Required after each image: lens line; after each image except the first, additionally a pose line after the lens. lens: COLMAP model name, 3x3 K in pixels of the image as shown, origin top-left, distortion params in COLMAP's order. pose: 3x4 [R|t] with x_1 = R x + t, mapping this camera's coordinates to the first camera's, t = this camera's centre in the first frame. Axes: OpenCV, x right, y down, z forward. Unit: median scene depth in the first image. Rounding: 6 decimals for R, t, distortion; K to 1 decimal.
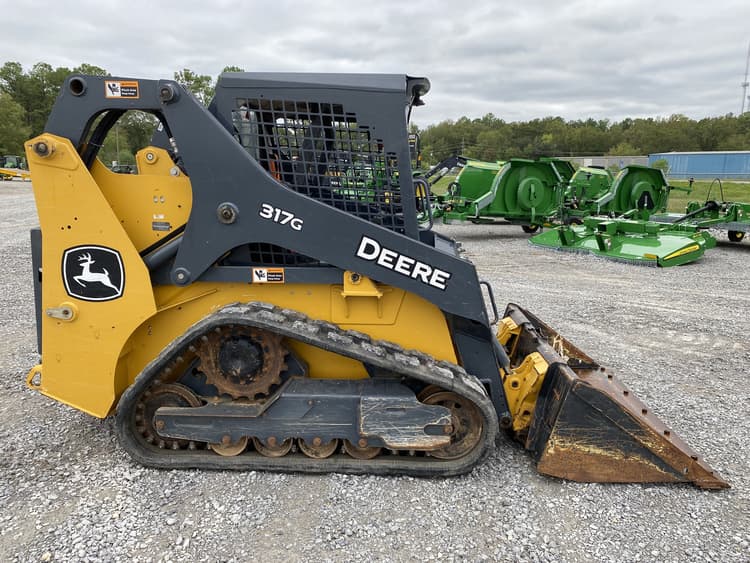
lens RADIAL K [[576.6, 0, 378.2], [0, 576.6, 262.2], [0, 0, 1]] dist [0.009534, -0.001958]
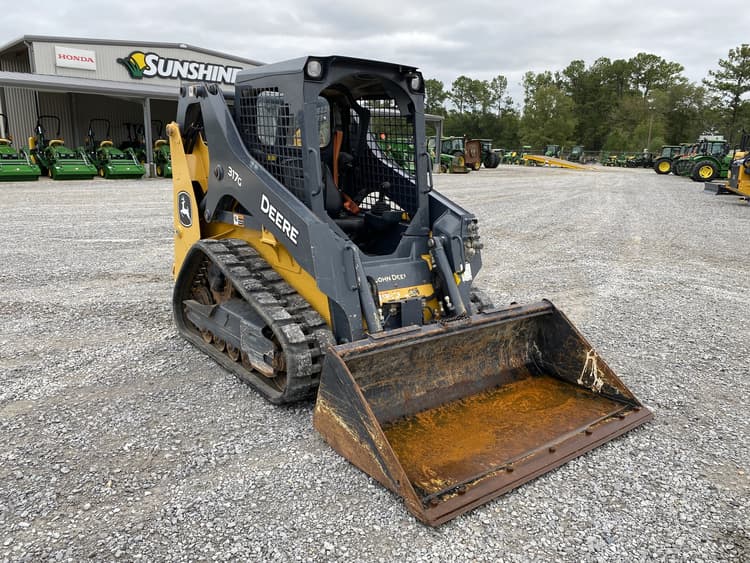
lens RADIAL K [[576.6, 0, 378.2], [0, 576.6, 262.2], [0, 0, 1]] dist [0.009534, -0.001958]
pose [[0.634421, 0.141692, -0.759890, 1.089804], [-0.126849, 0.988813, 0.078473, -0.028216], [0.762508, 0.046607, 0.645298, 0.391931]]
